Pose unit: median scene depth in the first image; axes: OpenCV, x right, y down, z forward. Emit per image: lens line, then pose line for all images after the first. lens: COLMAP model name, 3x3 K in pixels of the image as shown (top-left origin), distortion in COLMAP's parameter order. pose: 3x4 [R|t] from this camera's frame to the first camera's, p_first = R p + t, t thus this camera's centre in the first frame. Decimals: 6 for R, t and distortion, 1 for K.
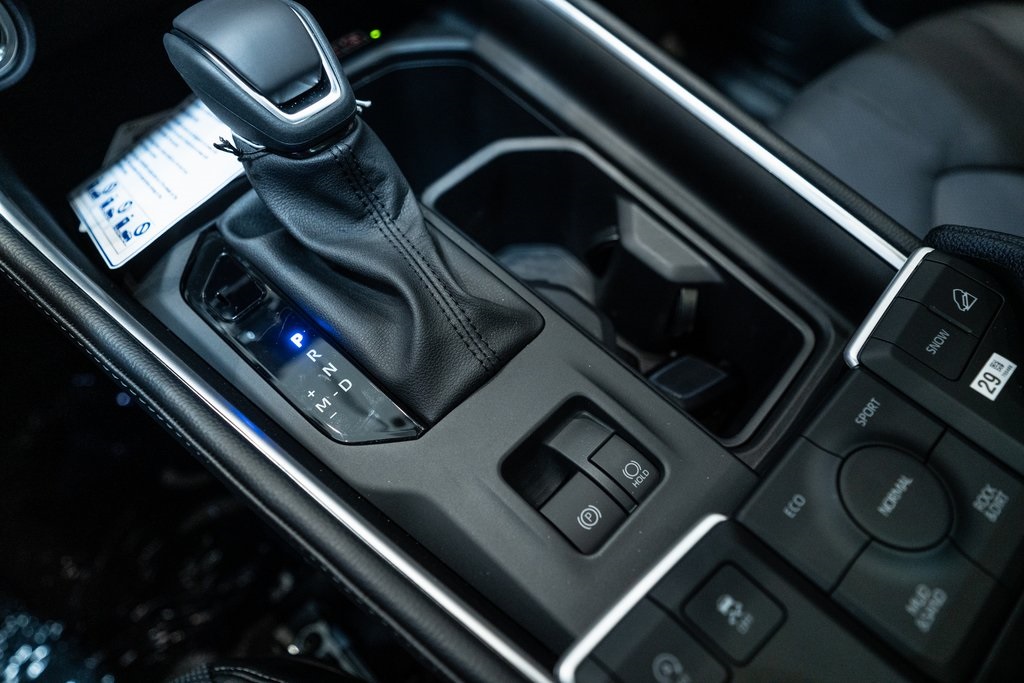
lens RADIAL K [[656.7, 0, 512.0], [0, 656.7, 341.5], [0, 0, 1]] dist [0.005911, 0.005722]
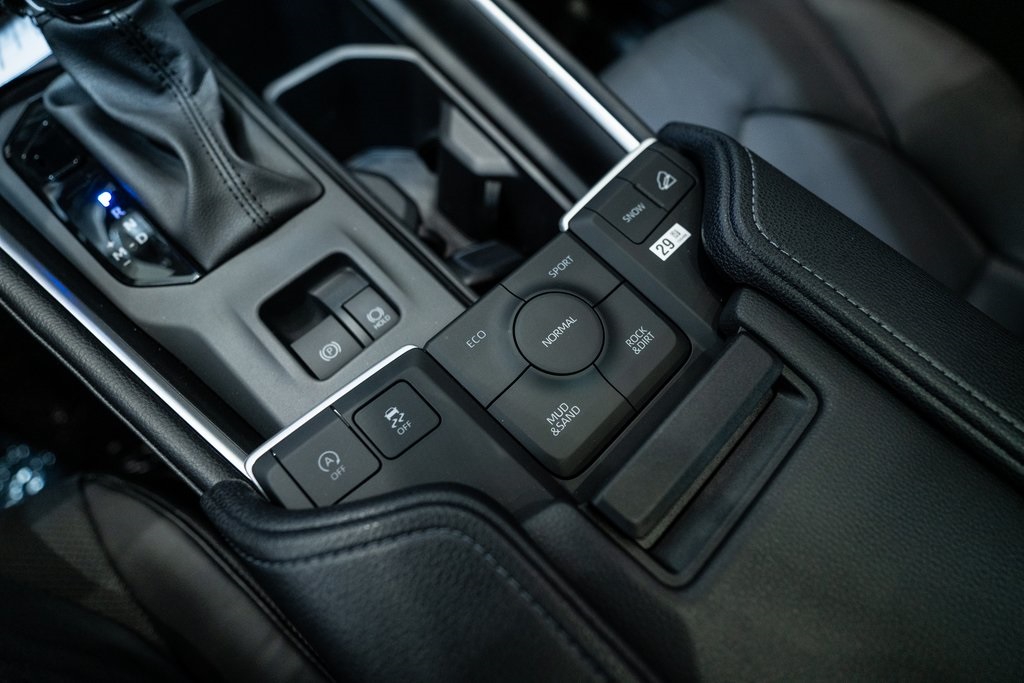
lens RADIAL K [[514.1, 0, 512.0], [0, 514.1, 341.5], [0, 0, 1]] dist [-0.064357, 0.033316]
pose [[0.998060, 0.027726, 0.055750, 0.362877], [-0.035436, 0.989166, 0.142457, 0.099758], [-0.051196, -0.144156, 0.988230, 0.073273]]
